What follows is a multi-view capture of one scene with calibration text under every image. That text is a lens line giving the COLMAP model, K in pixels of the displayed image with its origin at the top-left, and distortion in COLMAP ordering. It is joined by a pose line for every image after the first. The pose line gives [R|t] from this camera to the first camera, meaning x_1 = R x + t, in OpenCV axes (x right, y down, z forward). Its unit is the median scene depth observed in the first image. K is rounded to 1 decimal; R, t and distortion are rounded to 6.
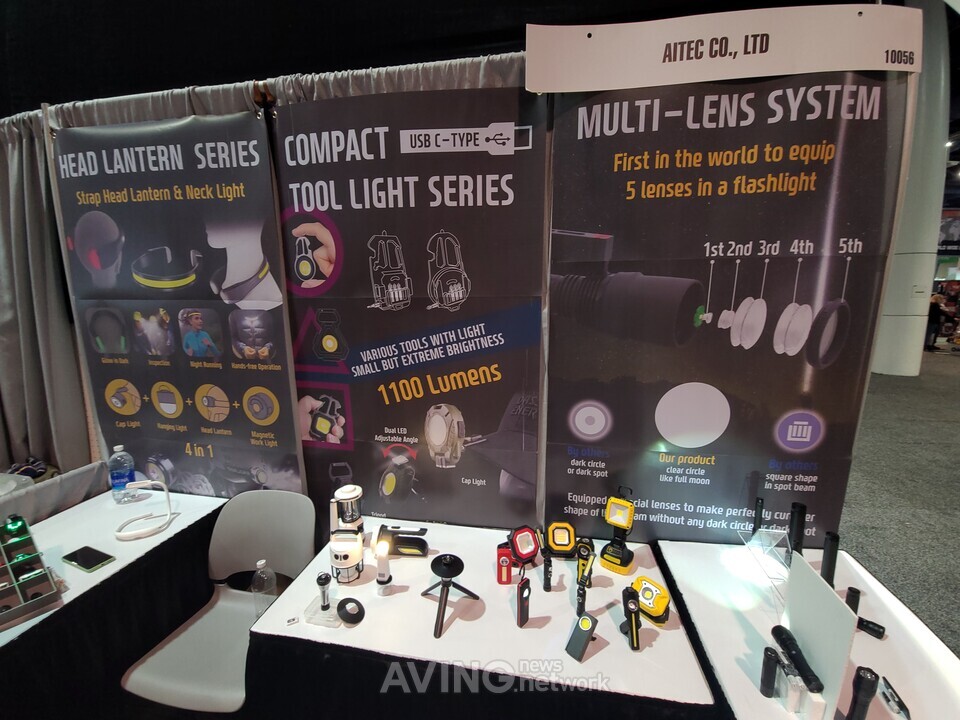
lens RADIAL K [[383.2, 0, 480.0], [0, 383.2, 360.0], [0, 0, 1]] dist [0.001438, -0.000347]
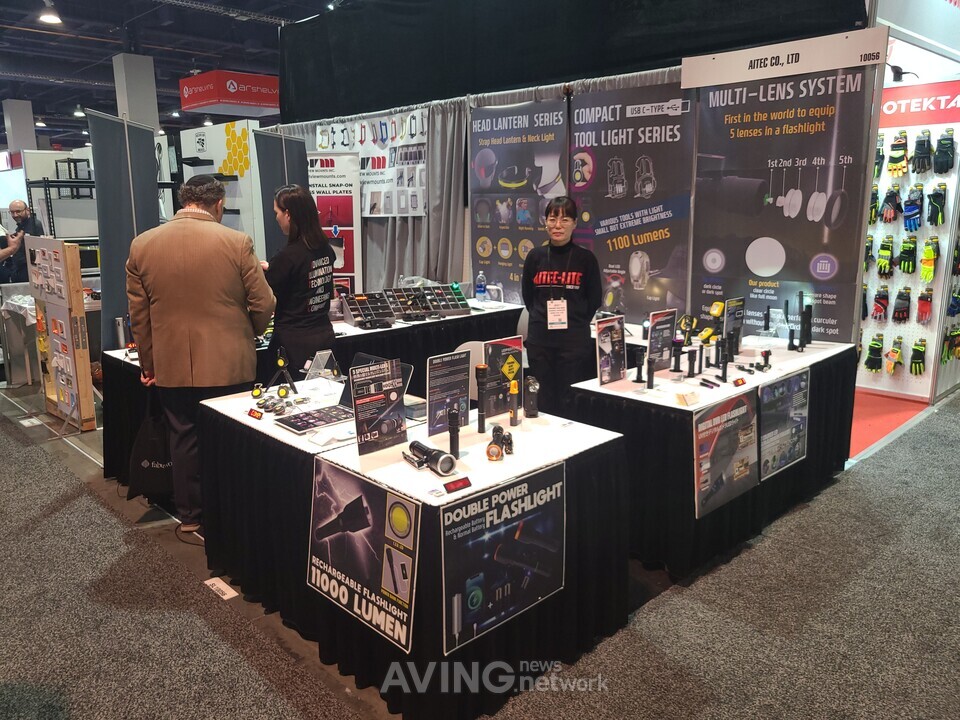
lens RADIAL K [[737.5, 0, 480.0], [0, 737.5, 360.0], [0, 0, 1]] dist [0.028788, 0.001373]
pose [[0.829786, 0.118967, -0.545254, 1.371850], [-0.092876, 0.992828, 0.075279, 0.478367], [0.550299, -0.011825, 0.834884, -2.569804]]
